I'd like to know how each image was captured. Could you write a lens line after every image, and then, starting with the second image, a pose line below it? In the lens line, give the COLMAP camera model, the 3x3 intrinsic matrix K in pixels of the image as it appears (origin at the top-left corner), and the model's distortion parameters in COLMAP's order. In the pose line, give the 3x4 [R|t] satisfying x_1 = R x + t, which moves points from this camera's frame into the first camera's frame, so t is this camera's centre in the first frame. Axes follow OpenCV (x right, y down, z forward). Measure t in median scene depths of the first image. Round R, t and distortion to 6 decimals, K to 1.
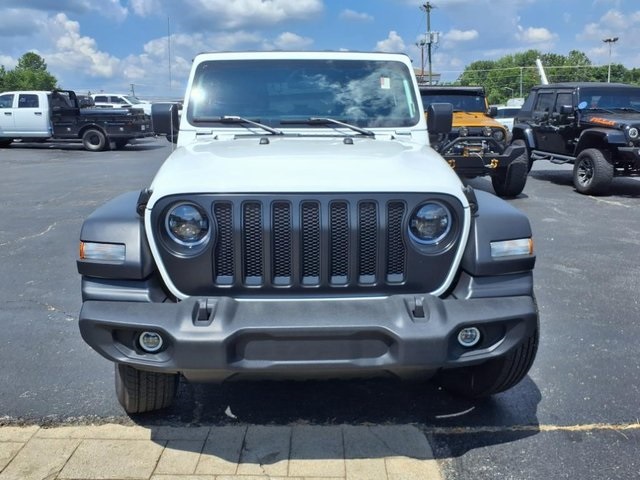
lens RADIAL K [[532.2, 0, 316.0], [0, 532.2, 235.3], [0, 0, 1]] dist [0.063807, -0.117389]
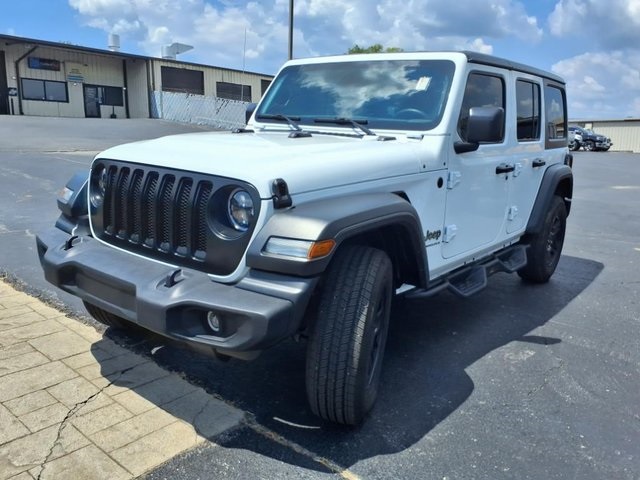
lens RADIAL K [[532.2, 0, 316.0], [0, 532.2, 235.3], [0, 0, 1]] dist [0.063807, -0.117389]
pose [[0.753619, 0.168676, -0.635301, 0.862033], [-0.192316, 0.980802, 0.032275, -0.031301], [0.628548, 0.097855, 0.771590, 0.275587]]
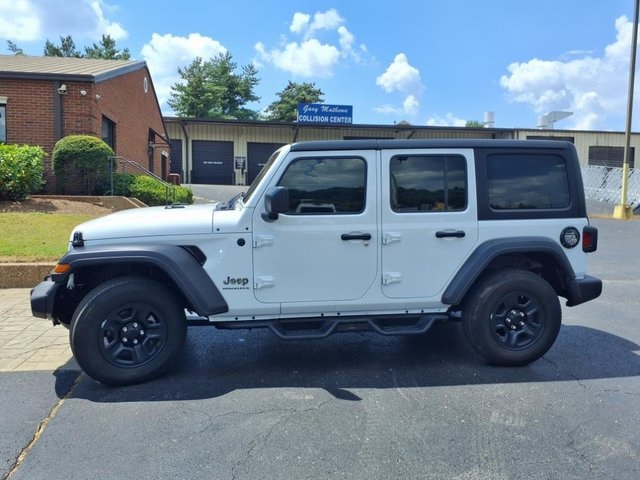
lens RADIAL K [[532.2, 0, 316.0], [0, 532.2, 235.3], [0, 0, 1]] dist [0.063807, -0.117389]
pose [[0.079733, 0.108148, -0.990932, 1.880424], [-0.235922, 0.967901, 0.086651, -0.370590], [0.968496, 0.226873, 0.102688, 1.402633]]
